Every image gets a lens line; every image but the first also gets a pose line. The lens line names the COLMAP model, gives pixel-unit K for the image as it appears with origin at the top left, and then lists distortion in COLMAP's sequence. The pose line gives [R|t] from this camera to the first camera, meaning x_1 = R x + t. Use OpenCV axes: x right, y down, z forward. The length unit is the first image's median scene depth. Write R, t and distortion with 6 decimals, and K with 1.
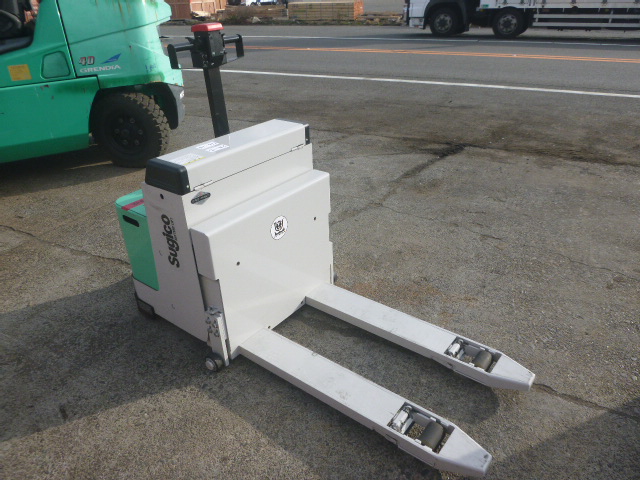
lens RADIAL K [[466.8, 0, 316.2], [0, 466.8, 241.1], [0, 0, 1]] dist [-0.037142, 0.006740]
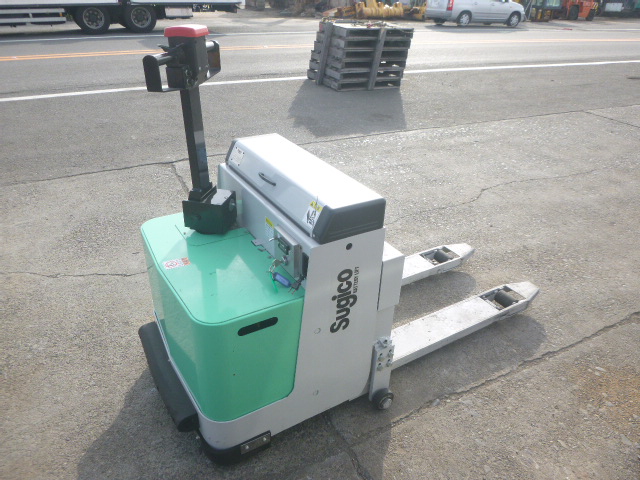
lens RADIAL K [[466.8, 0, 316.2], [0, 466.8, 241.1], [0, 0, 1]] dist [-0.037142, 0.006740]
pose [[0.350515, -0.415136, 0.839525, -0.859460], [0.406679, 0.874940, 0.262853, -0.283967], [-0.843654, 0.249283, 0.475507, 0.579339]]
